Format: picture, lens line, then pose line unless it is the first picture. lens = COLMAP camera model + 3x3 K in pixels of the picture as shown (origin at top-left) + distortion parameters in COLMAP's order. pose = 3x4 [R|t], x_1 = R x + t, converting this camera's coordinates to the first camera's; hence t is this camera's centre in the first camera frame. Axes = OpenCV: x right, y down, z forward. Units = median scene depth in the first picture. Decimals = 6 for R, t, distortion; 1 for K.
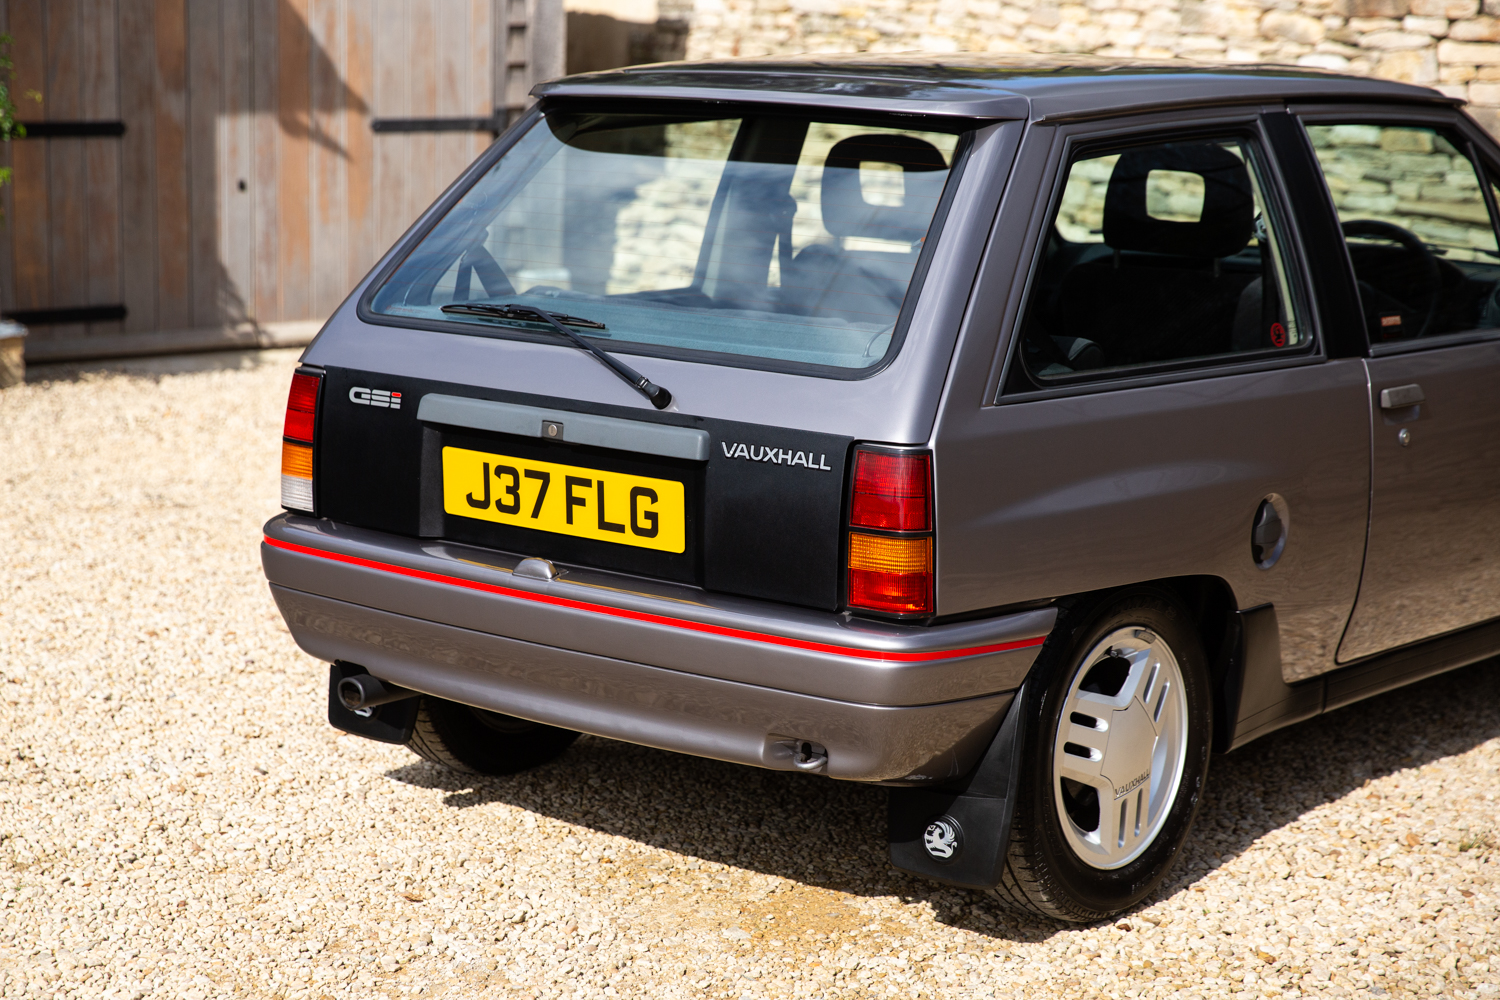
lens RADIAL K [[2973.2, 0, 710.5], [0, 2973.2, 518.3], [0, 0, 1]] dist [0.222141, -0.109541]
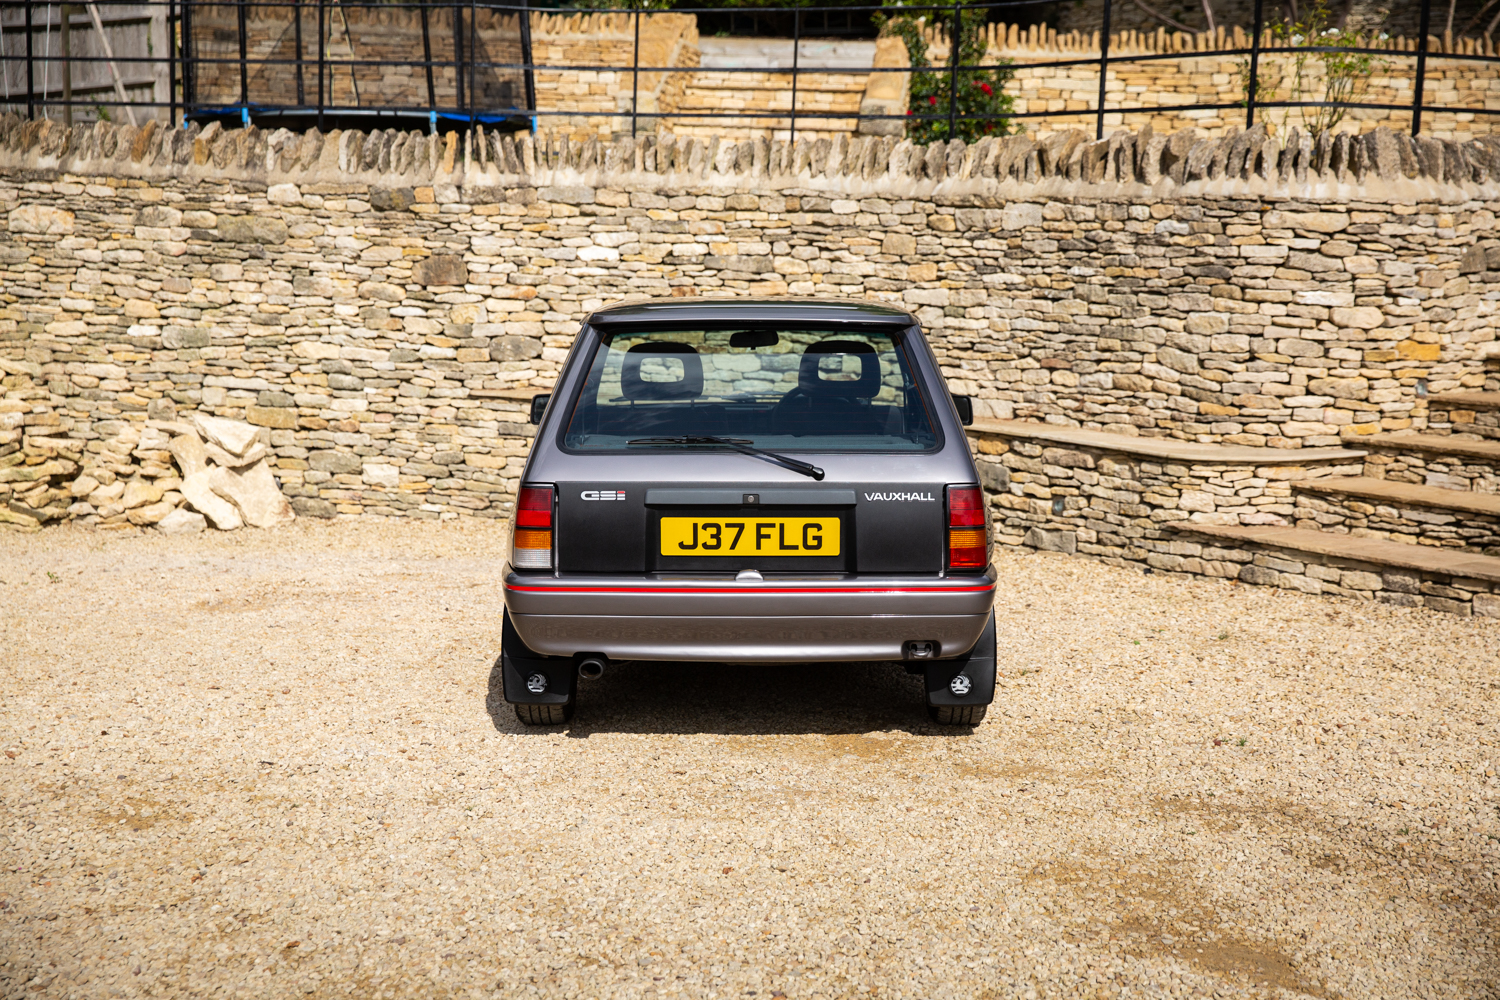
lens RADIAL K [[2043.8, 0, 752.5], [0, 2043.8, 507.9], [0, 0, 1]] dist [0.117236, 0.050831]
pose [[0.765616, -0.084098, 0.637777, -0.837328], [0.122016, 0.992405, -0.015614, -0.004296], [-0.631620, 0.089774, 0.770063, 0.027858]]
